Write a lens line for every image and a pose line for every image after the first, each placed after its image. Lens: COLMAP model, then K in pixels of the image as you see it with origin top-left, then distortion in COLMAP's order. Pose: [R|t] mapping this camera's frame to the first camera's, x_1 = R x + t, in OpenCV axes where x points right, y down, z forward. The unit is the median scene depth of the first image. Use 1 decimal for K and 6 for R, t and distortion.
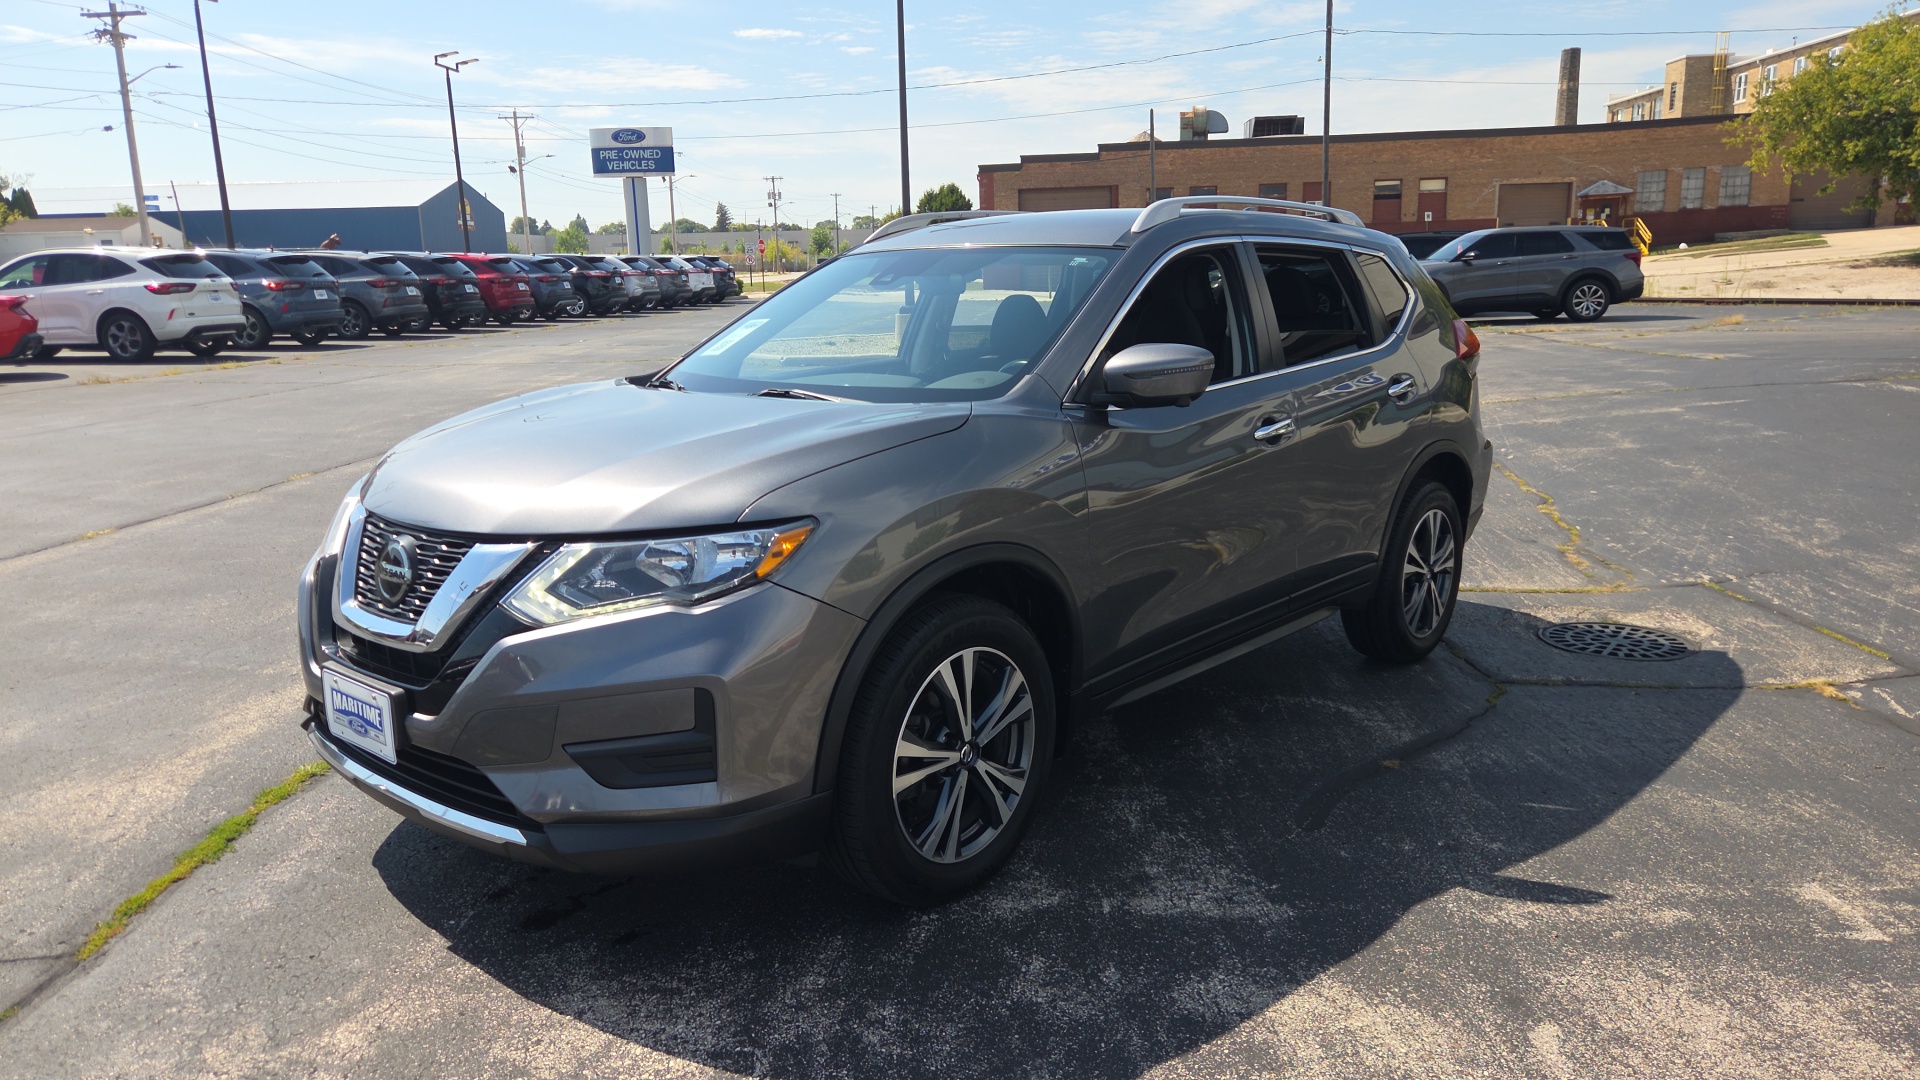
lens RADIAL K [[1293.0, 0, 959.3], [0, 1293.0, 544.0], [0, 0, 1]] dist [0.059465, -0.043012]
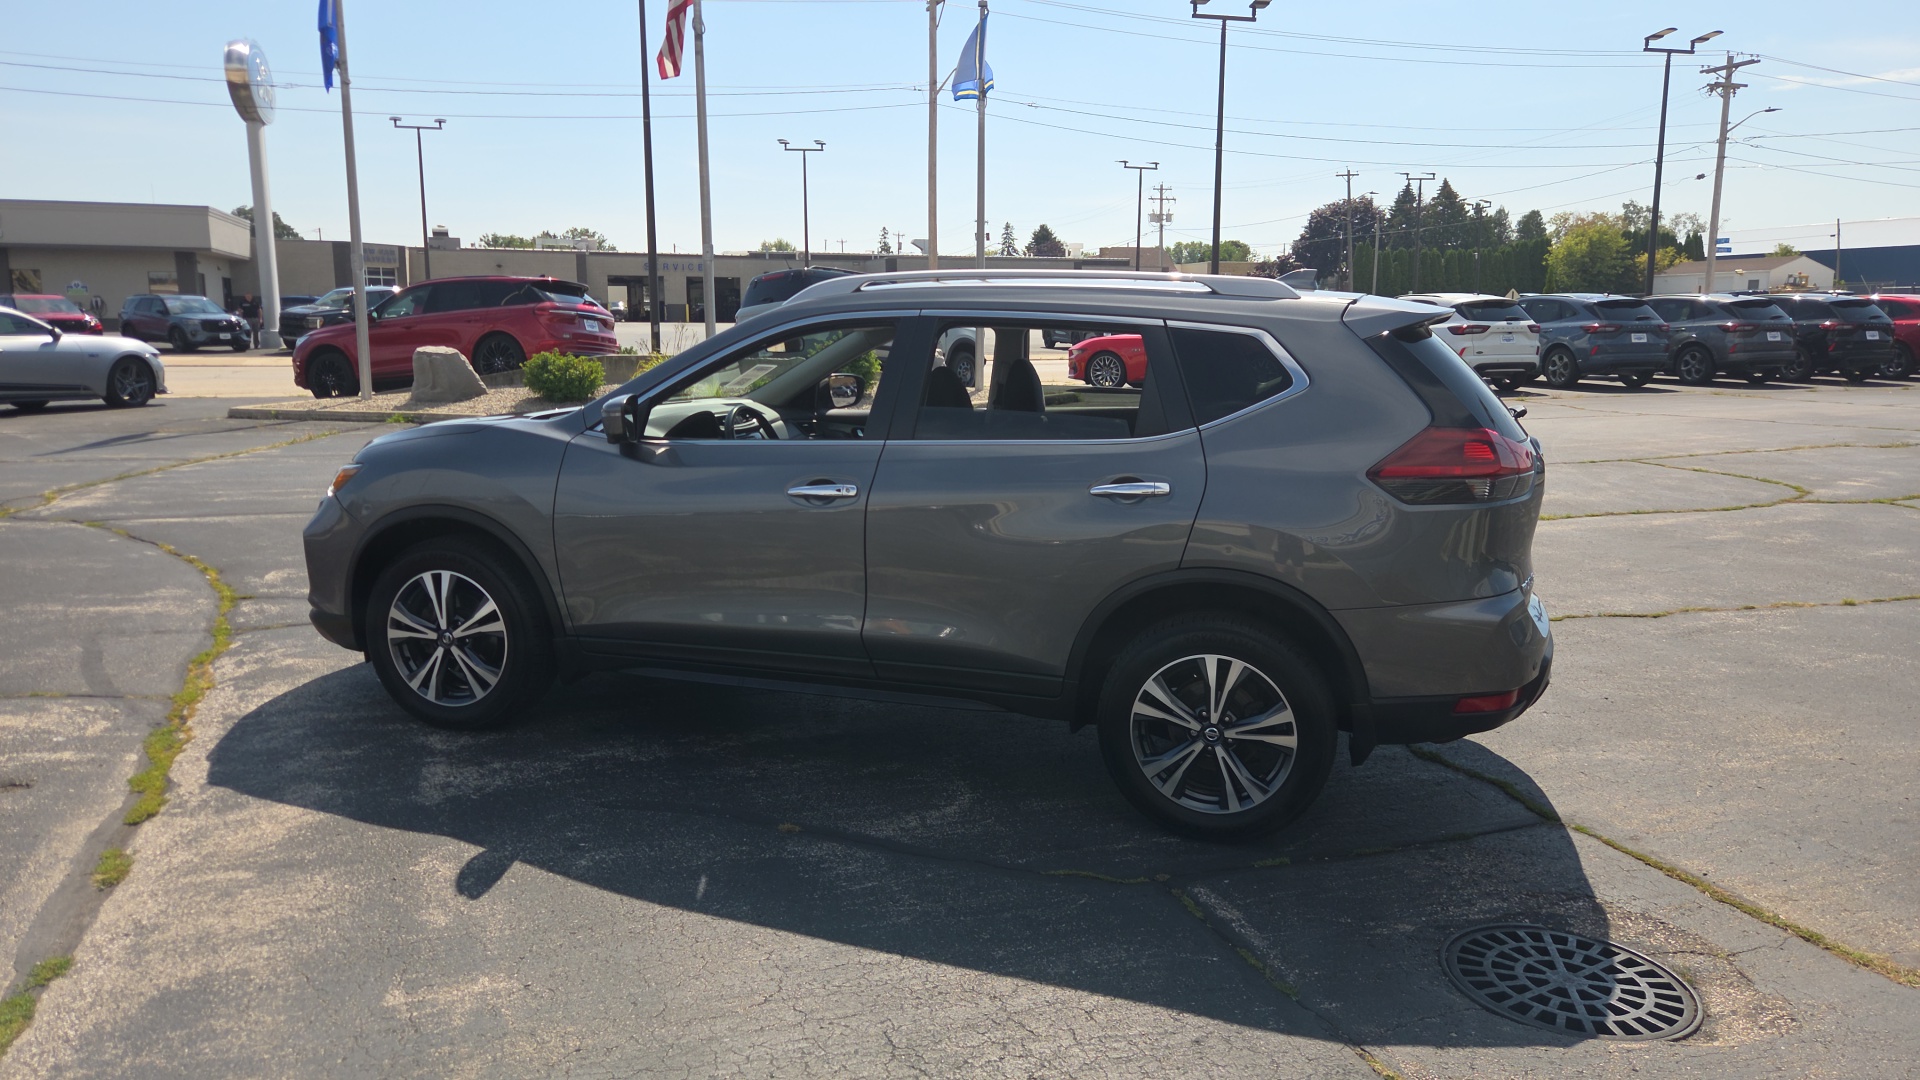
lens RADIAL K [[1293.0, 0, 956.6], [0, 1293.0, 539.9], [0, 0, 1]] dist [0.059465, -0.043012]
pose [[0.408835, 0.173559, -0.895953, 0.116709], [-0.200628, 0.974825, 0.097288, -0.016331], [0.890282, 0.139978, 0.433364, 0.060163]]
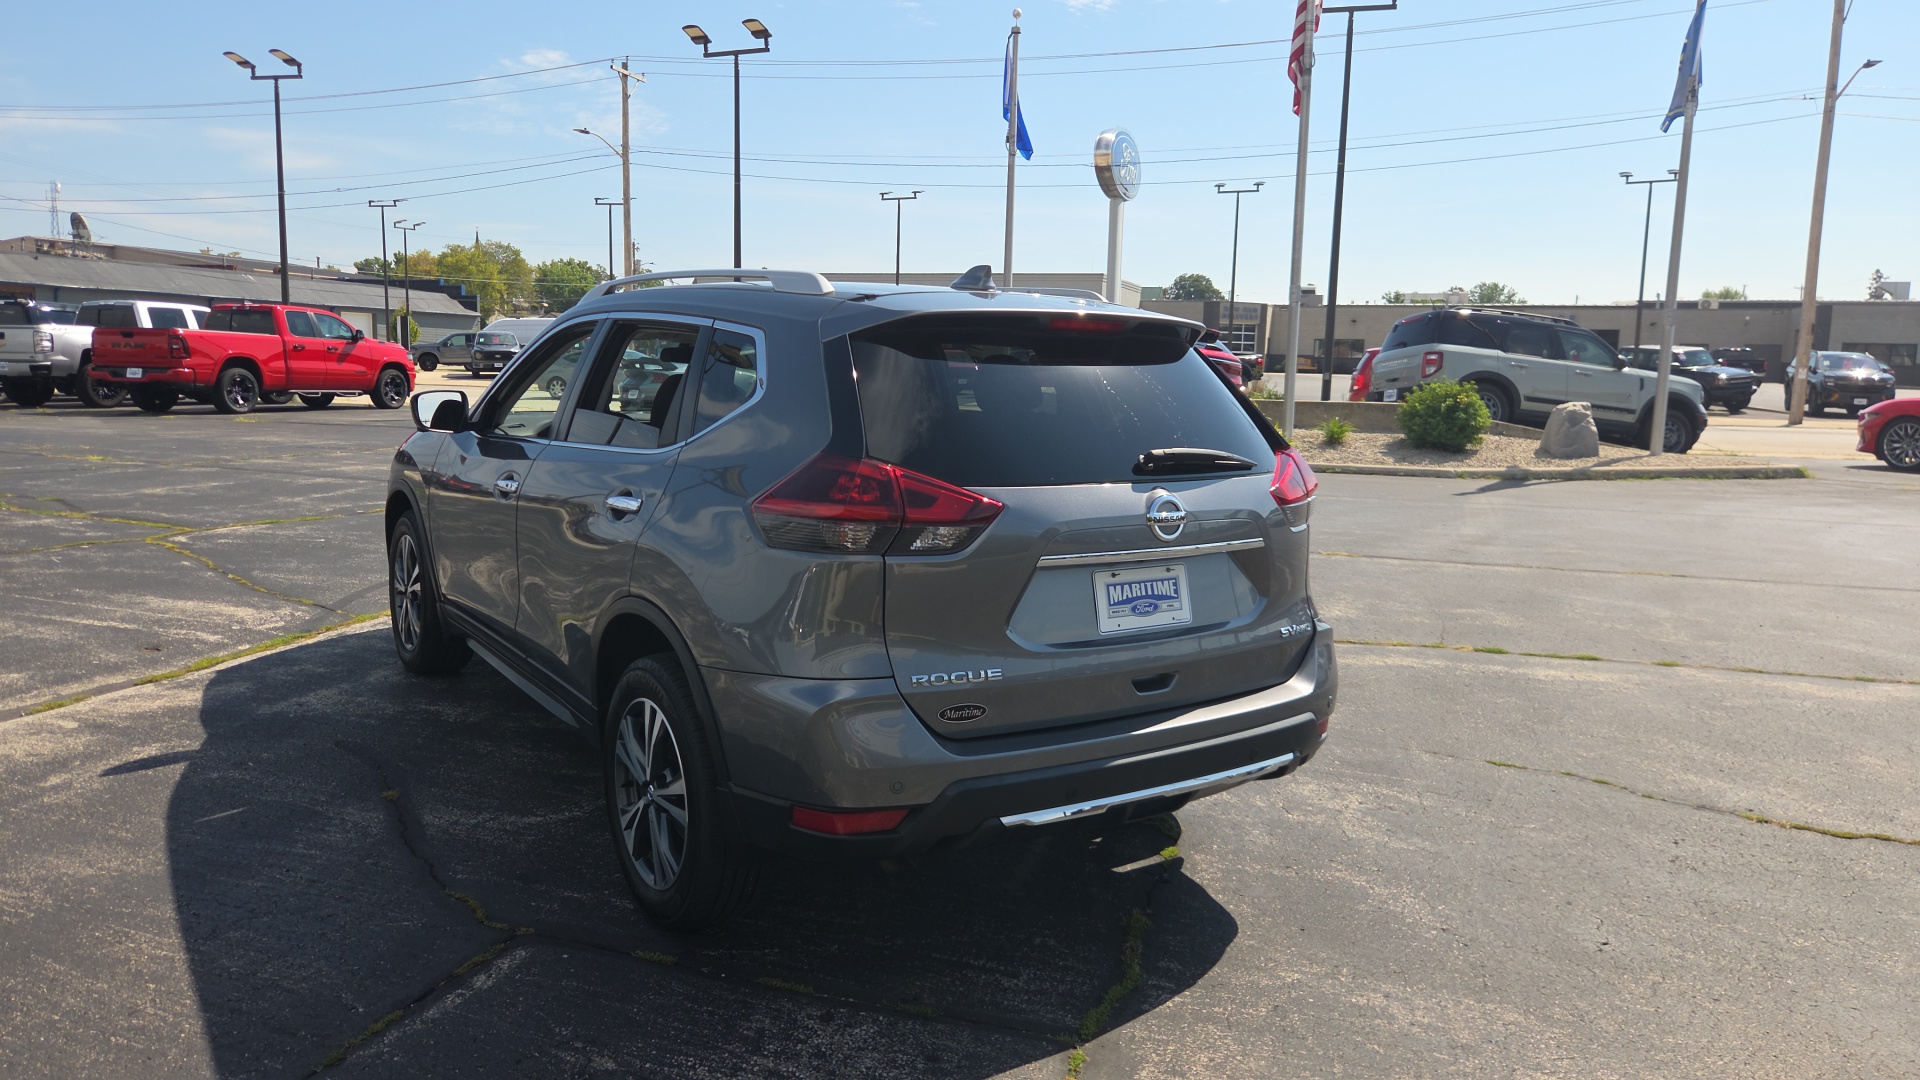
lens RADIAL K [[1293.0, 0, 947.7], [0, 1293.0, 531.4], [0, 0, 1]] dist [0.059465, -0.043012]
pose [[-0.253307, 0.137687, -0.957537, 0.113550], [-0.218732, 0.956034, 0.195334, -0.032755], [0.942333, 0.258924, -0.212053, 0.149746]]
